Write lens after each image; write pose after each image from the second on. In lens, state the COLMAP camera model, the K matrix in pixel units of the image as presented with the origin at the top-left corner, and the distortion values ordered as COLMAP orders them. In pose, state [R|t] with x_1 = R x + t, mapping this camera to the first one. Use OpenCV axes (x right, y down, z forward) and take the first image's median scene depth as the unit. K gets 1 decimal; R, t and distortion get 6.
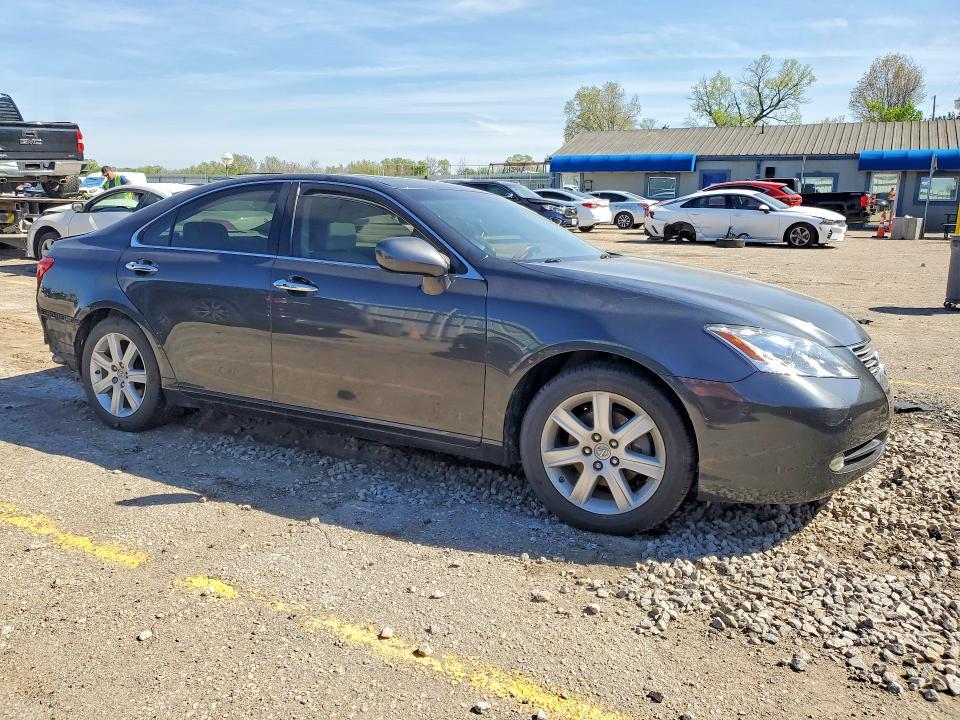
lens RADIAL K [[749.8, 0, 478.8], [0, 749.8, 359.9], [0, 0, 1]] dist [0.015773, -0.006124]
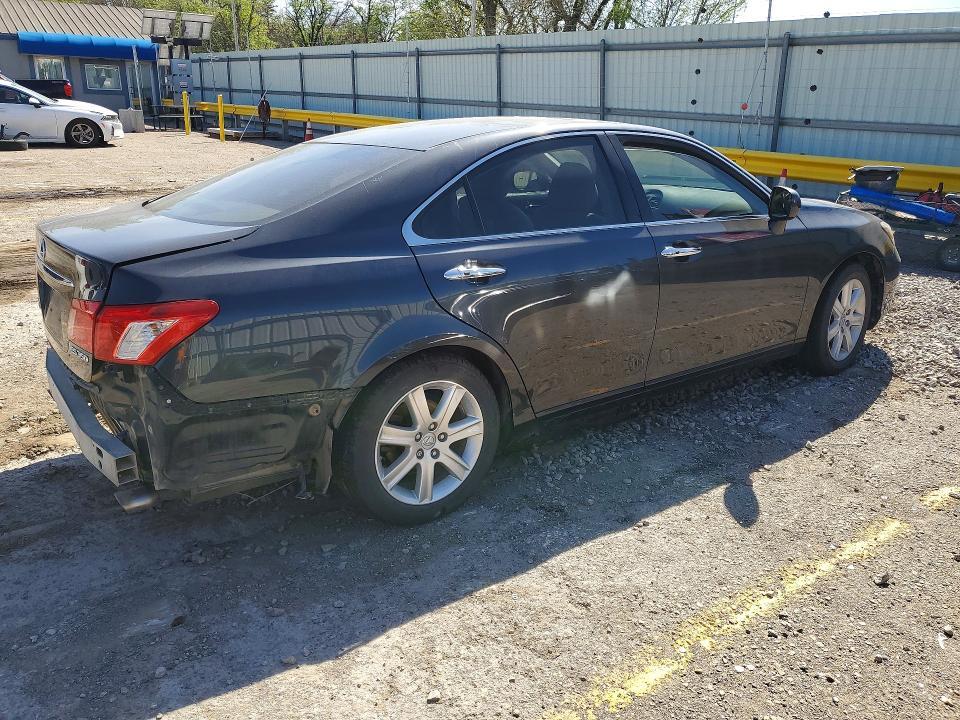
lens RADIAL K [[749.8, 0, 478.9], [0, 749.8, 359.8], [0, 0, 1]] dist [0.015773, -0.006124]
pose [[0.418142, -0.297155, 0.858404, -0.243223], [0.166105, 0.954060, 0.249356, -0.049836], [-0.893066, 0.038319, 0.448291, 0.162779]]
